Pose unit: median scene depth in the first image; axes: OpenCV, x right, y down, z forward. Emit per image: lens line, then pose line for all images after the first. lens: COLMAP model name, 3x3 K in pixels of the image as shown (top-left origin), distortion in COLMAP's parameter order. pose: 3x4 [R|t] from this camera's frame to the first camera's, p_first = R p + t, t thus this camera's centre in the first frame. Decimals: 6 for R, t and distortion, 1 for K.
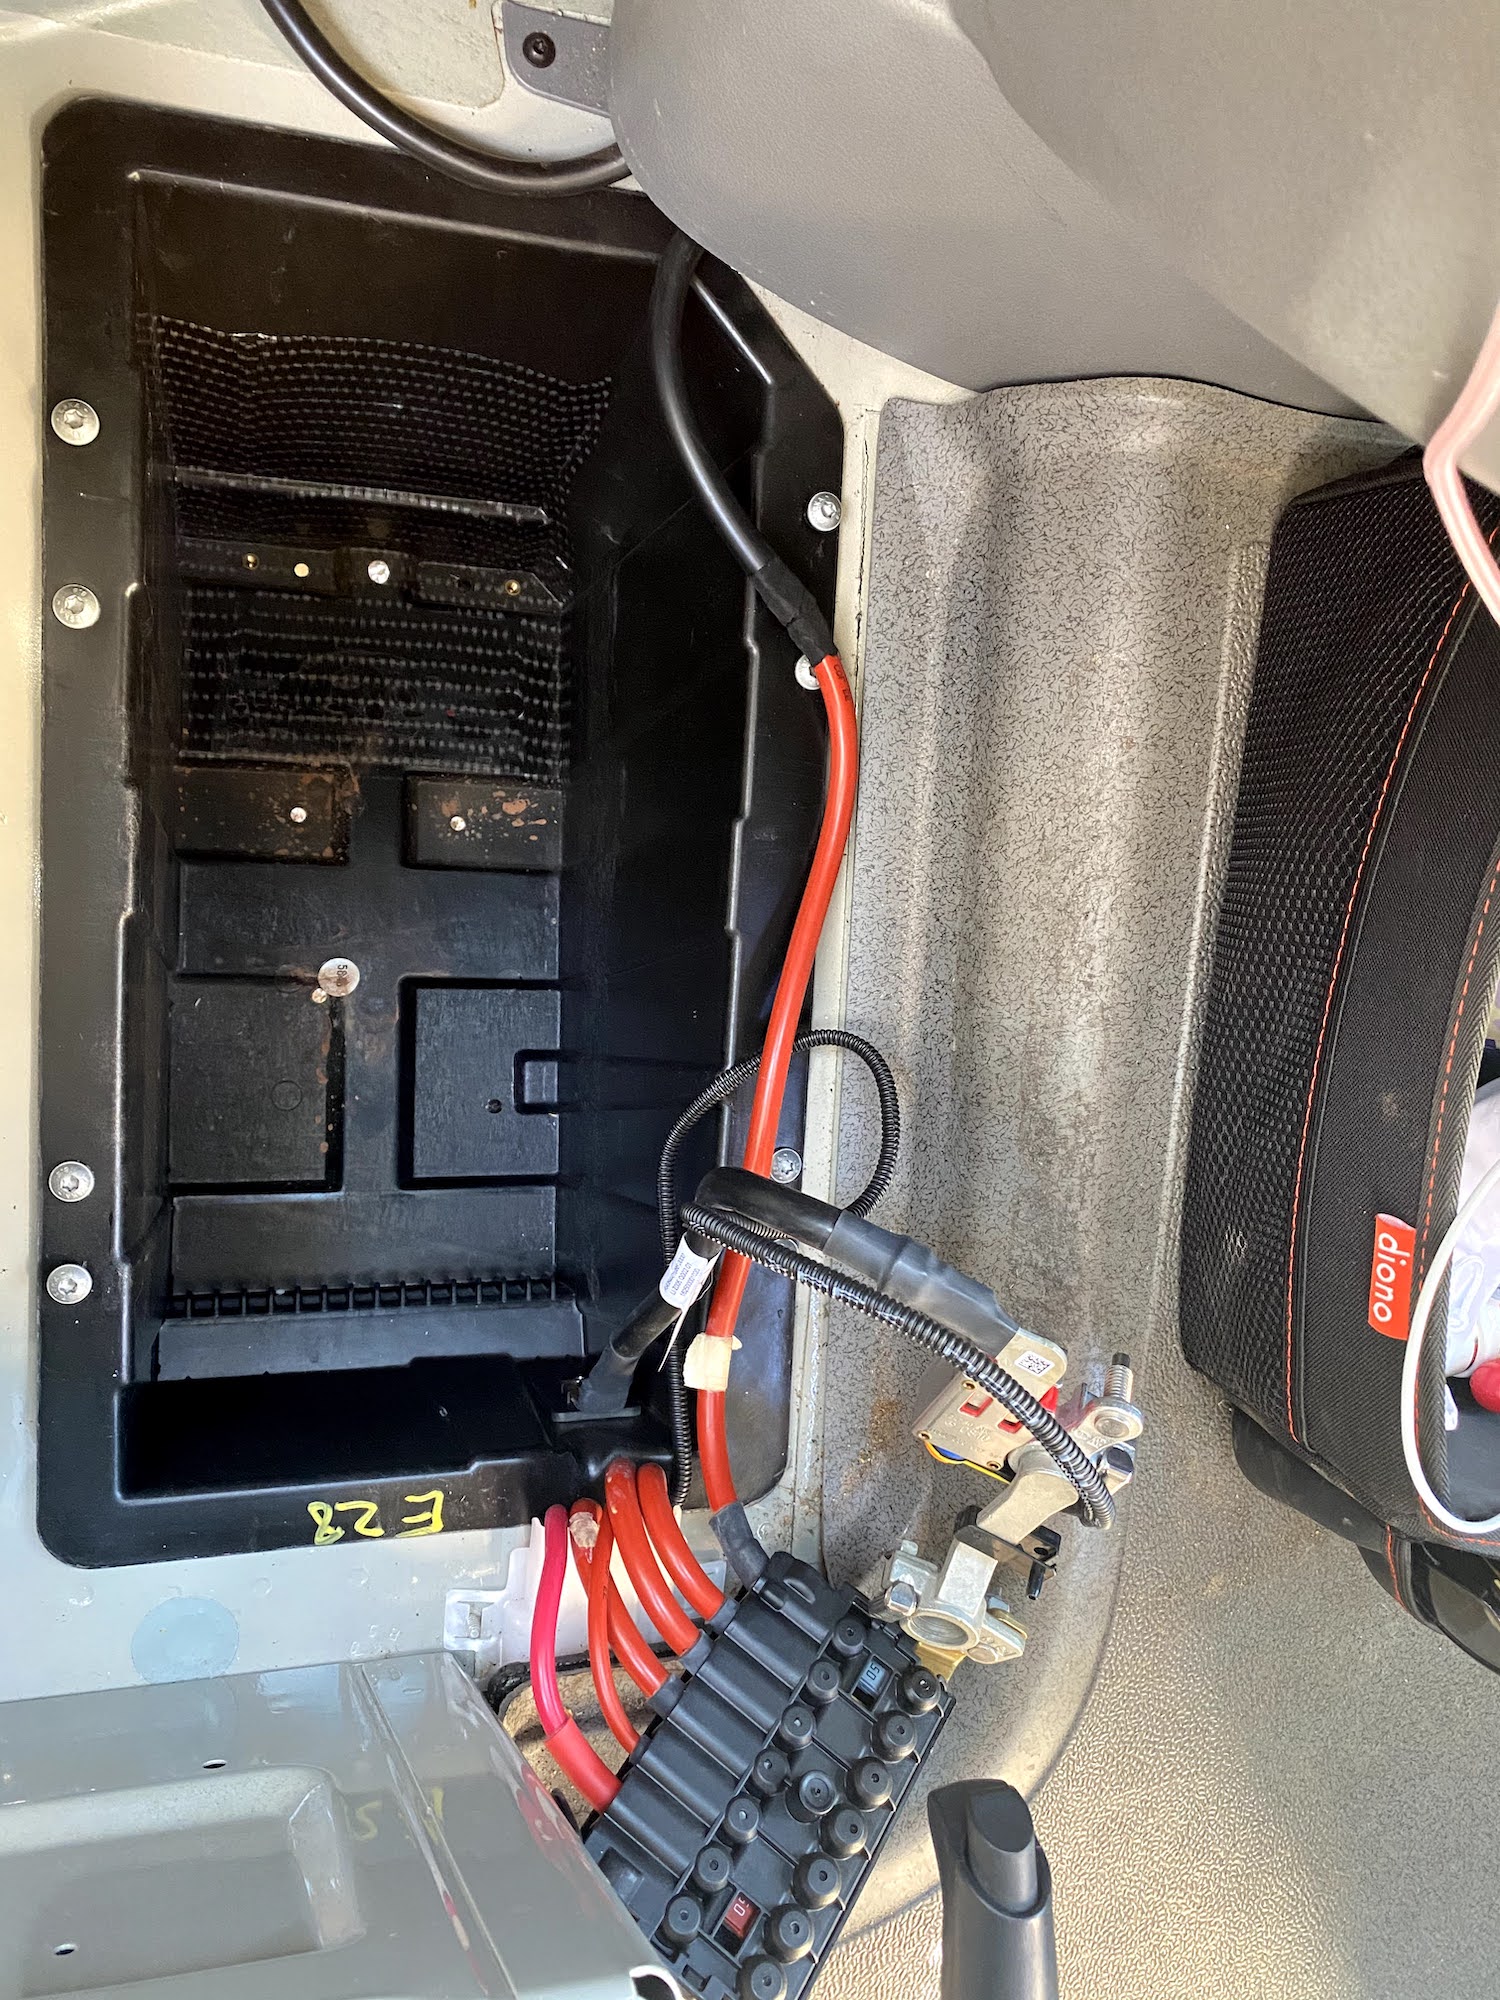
lens RADIAL K [[1484.4, 0, 757.2], [0, 1484.4, 982.7], [0, 0, 1]] dist [0.007986, -0.010455]
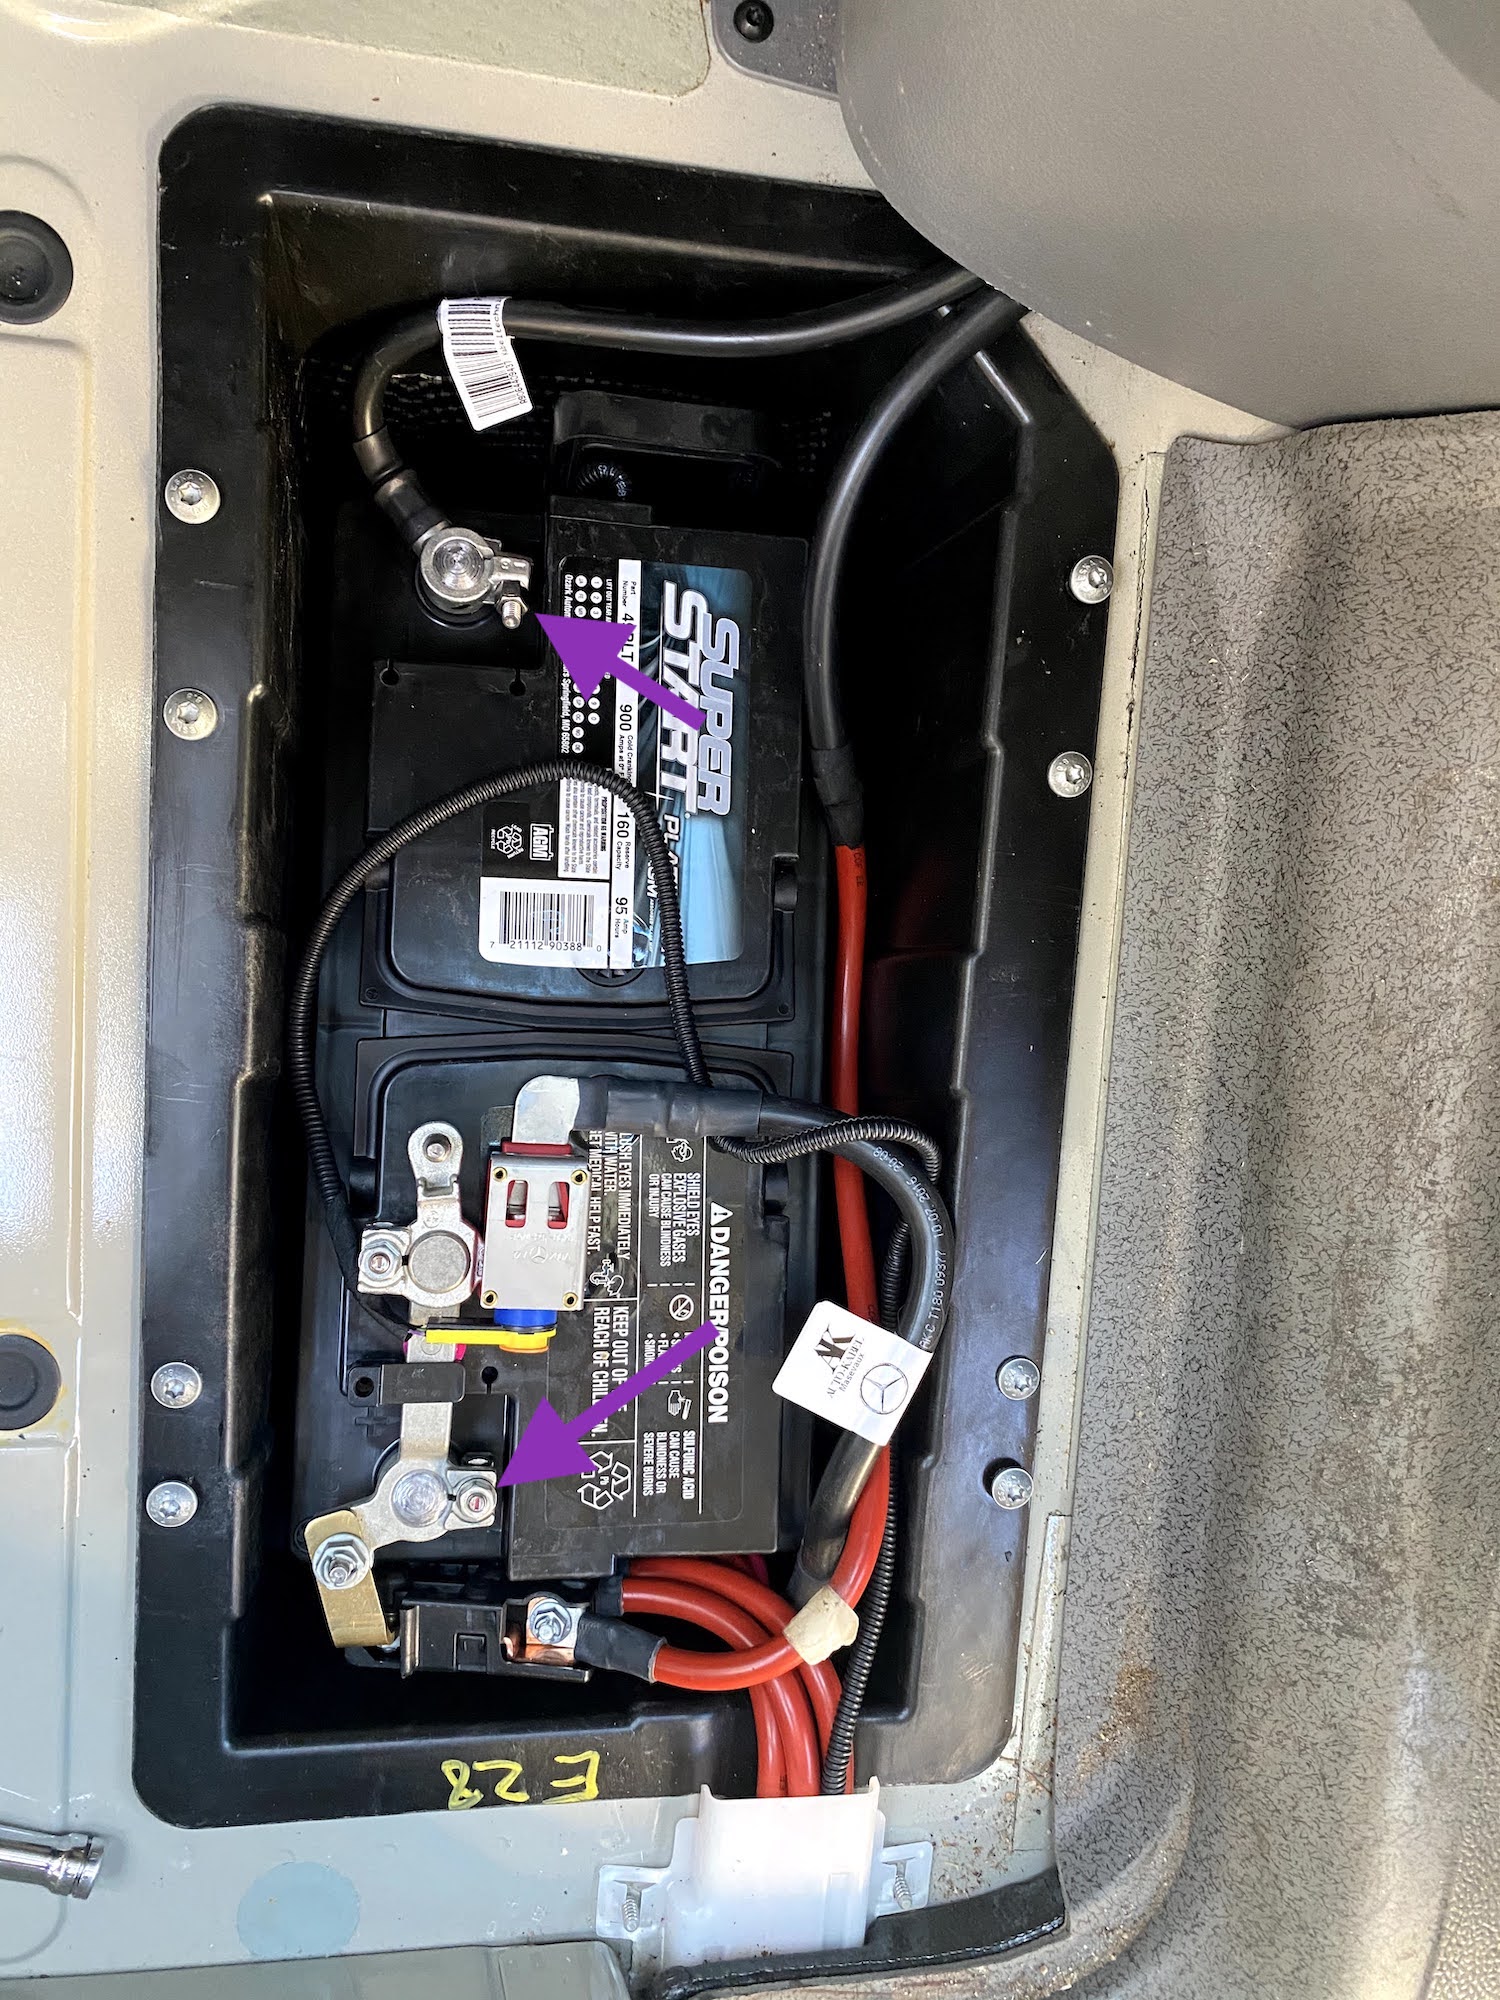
lens RADIAL K [[1484.4, 0, 769.8], [0, 1484.4, 974.7], [0, 0, 1]] dist [0.007986, -0.010455]
pose [[0.991910, 0.024737, -0.124506, -0.023055], [-0.024169, 0.999689, 0.006071, -0.107801], [0.124617, -0.003013, 0.992200, 0.186845]]
